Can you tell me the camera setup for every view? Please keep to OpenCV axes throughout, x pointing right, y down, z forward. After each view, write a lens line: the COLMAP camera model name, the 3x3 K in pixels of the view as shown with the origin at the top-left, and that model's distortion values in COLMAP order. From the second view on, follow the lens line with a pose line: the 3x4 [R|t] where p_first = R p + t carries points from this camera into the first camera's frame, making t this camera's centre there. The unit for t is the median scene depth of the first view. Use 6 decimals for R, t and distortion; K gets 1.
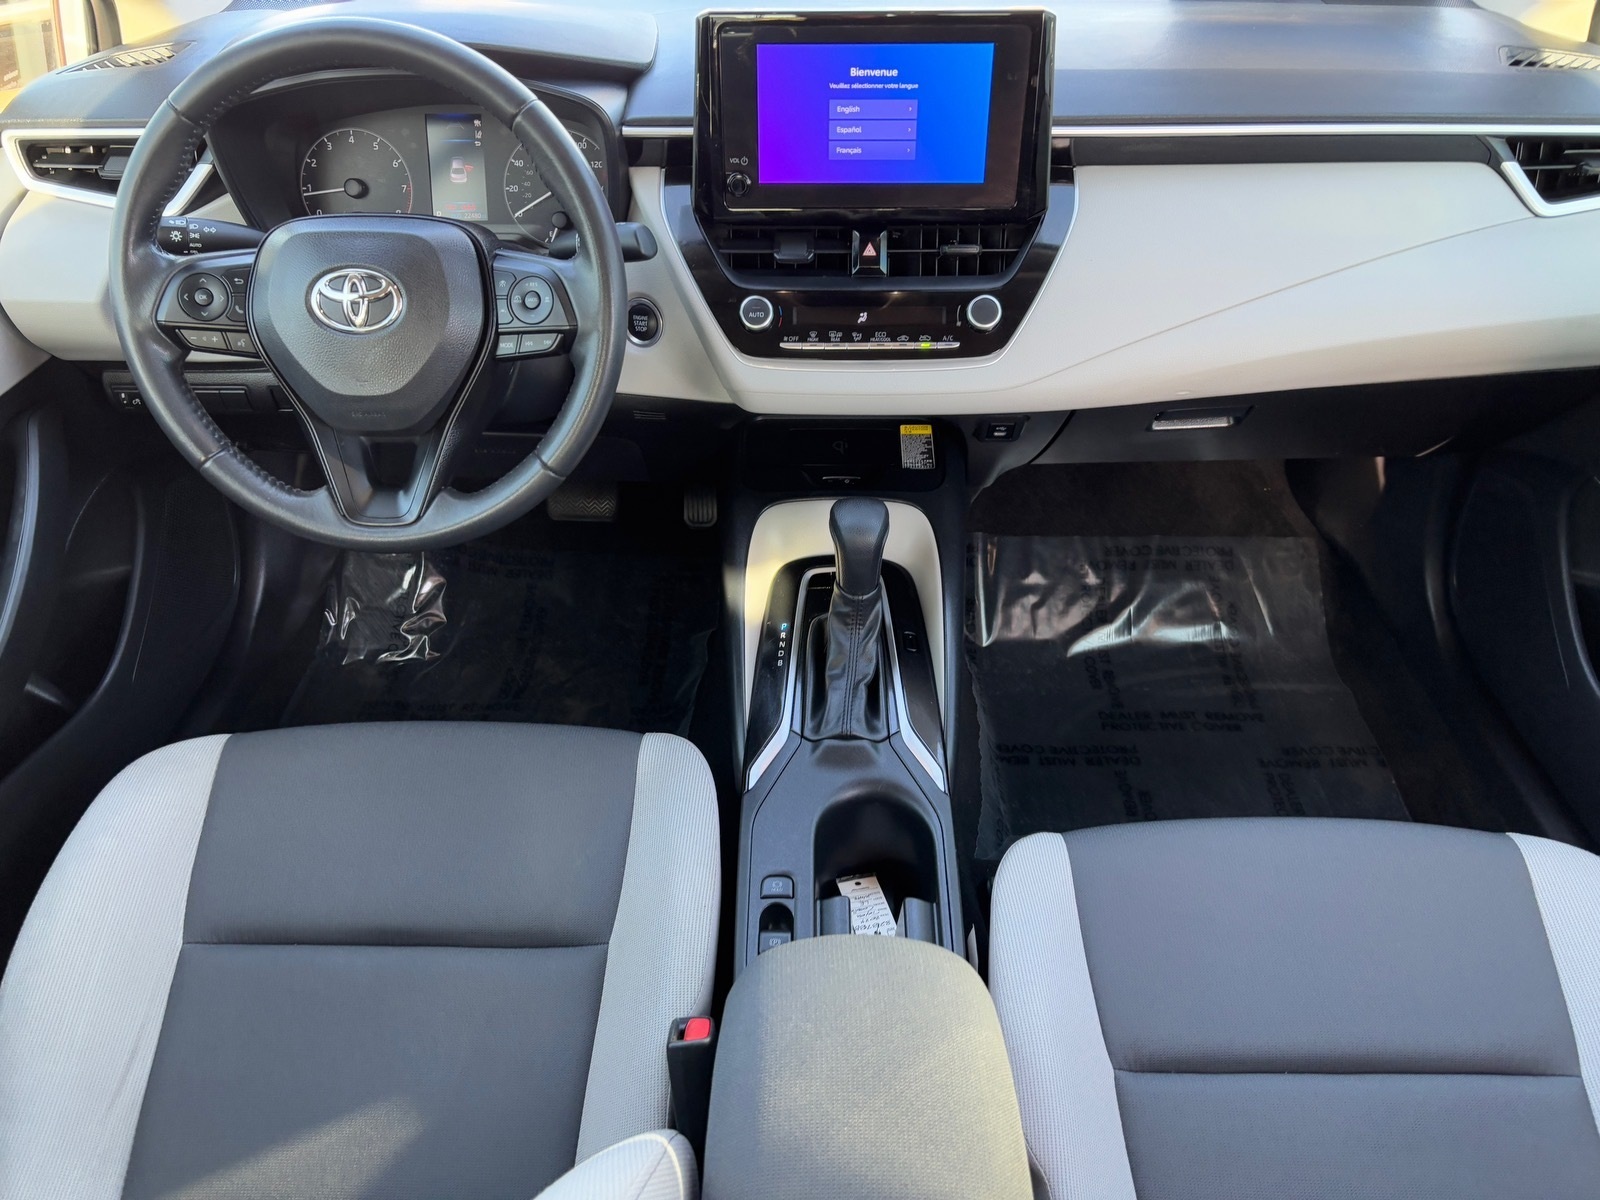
lens RADIAL K [[1187.0, 0, 804.0], [0, 1187.0, 608.2], [0, 0, 1]] dist [0.009041, -0.001874]
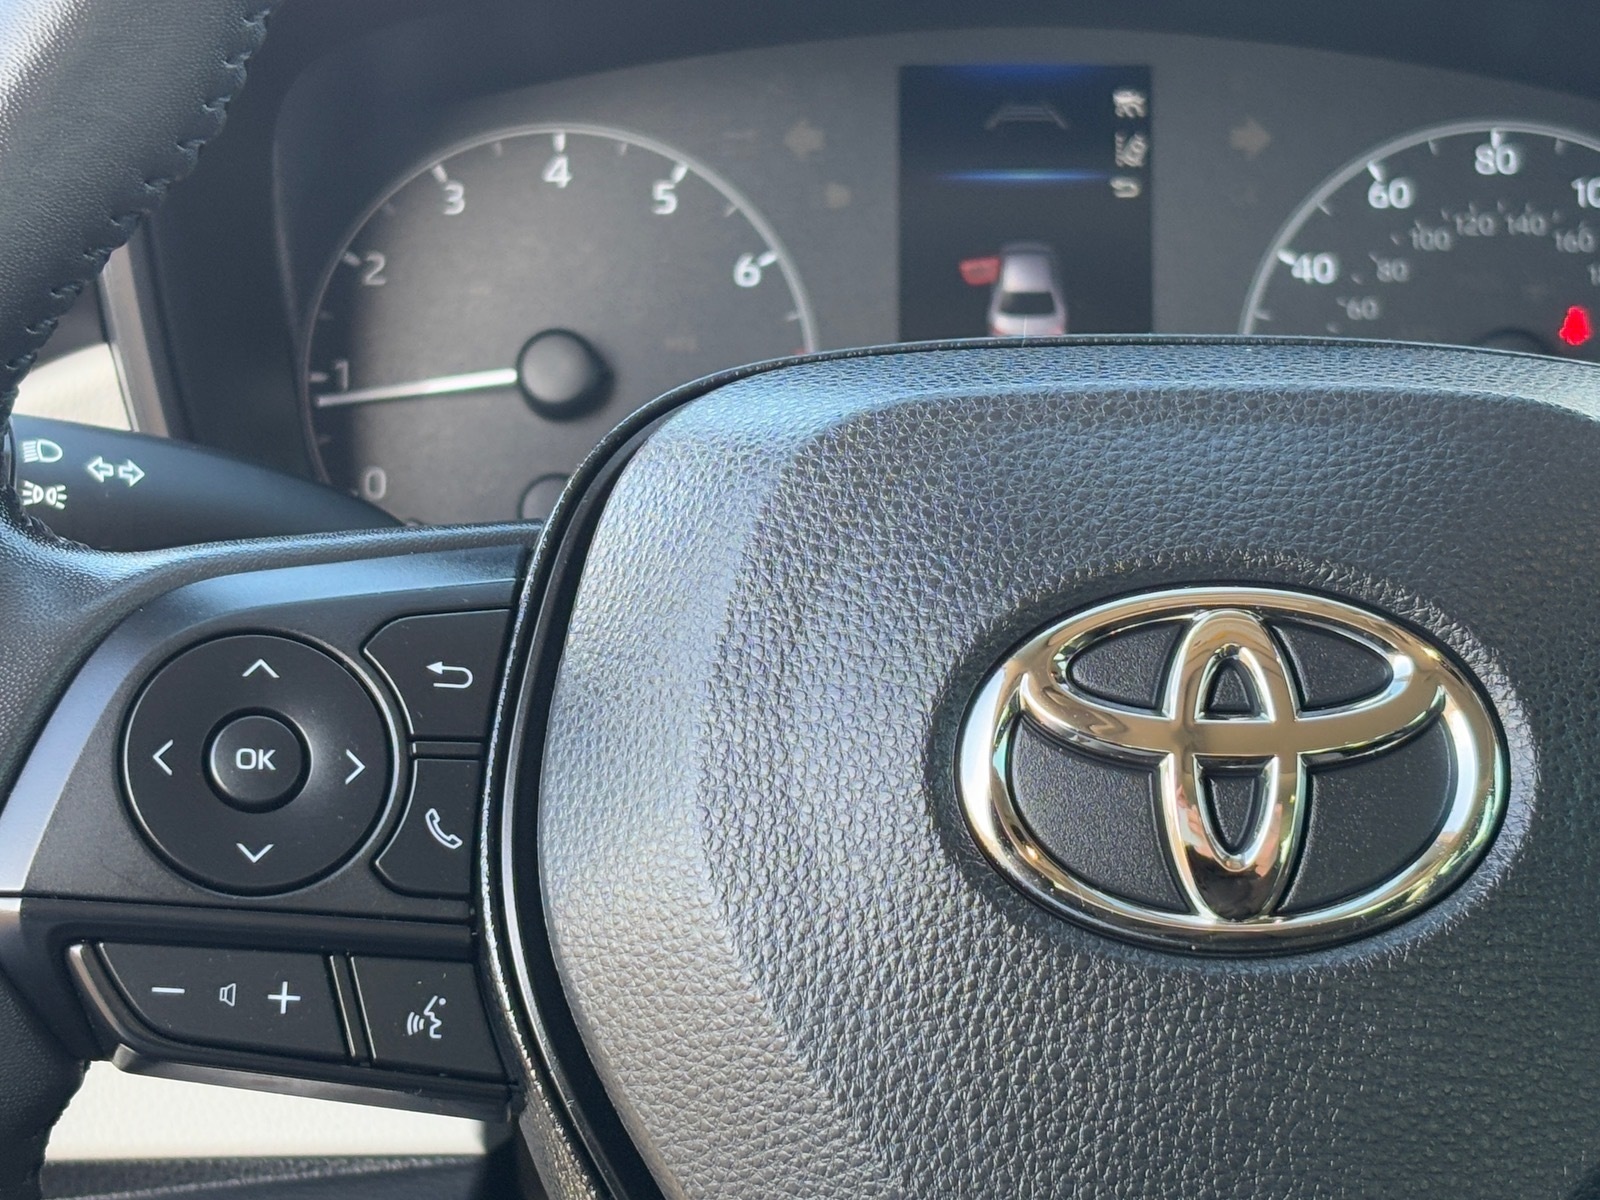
lens RADIAL K [[3687.9, 0, 798.0], [0, 3687.9, 594.8], [0, 0, 1]] dist [0.036278, 0.000000]
pose [[0.999879, 0.002736, 0.015342, -0.261267], [0.003097, 0.929956, -0.367657, -0.052134], [-0.015273, 0.367660, 0.929835, 0.296190]]
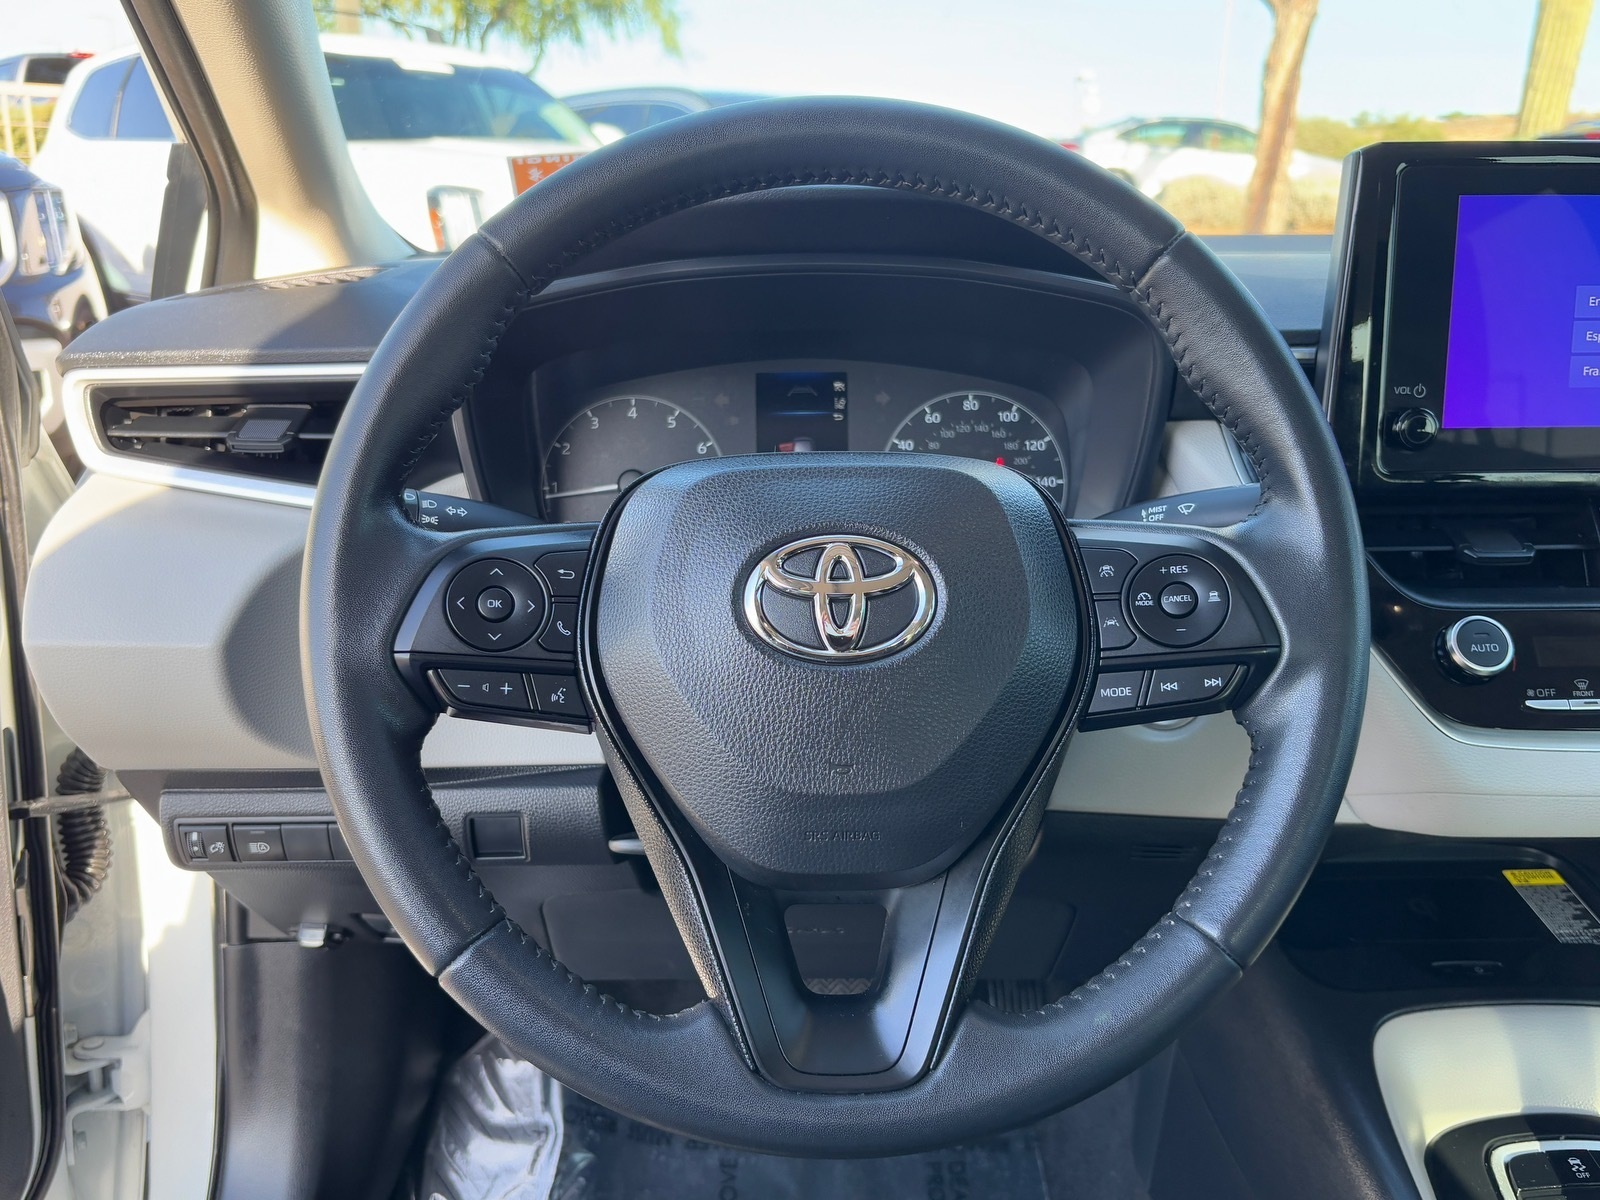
lens RADIAL K [[1352.2, 0, 822.7], [0, 1352.2, 629.2], [0, 0, 1]] dist [0.032111, -0.000615]
pose [[0.998782, -0.012847, 0.047631, -0.239732], [0.028727, 0.936372, -0.349831, -0.033969], [-0.040106, 0.350773, 0.935601, 0.292394]]
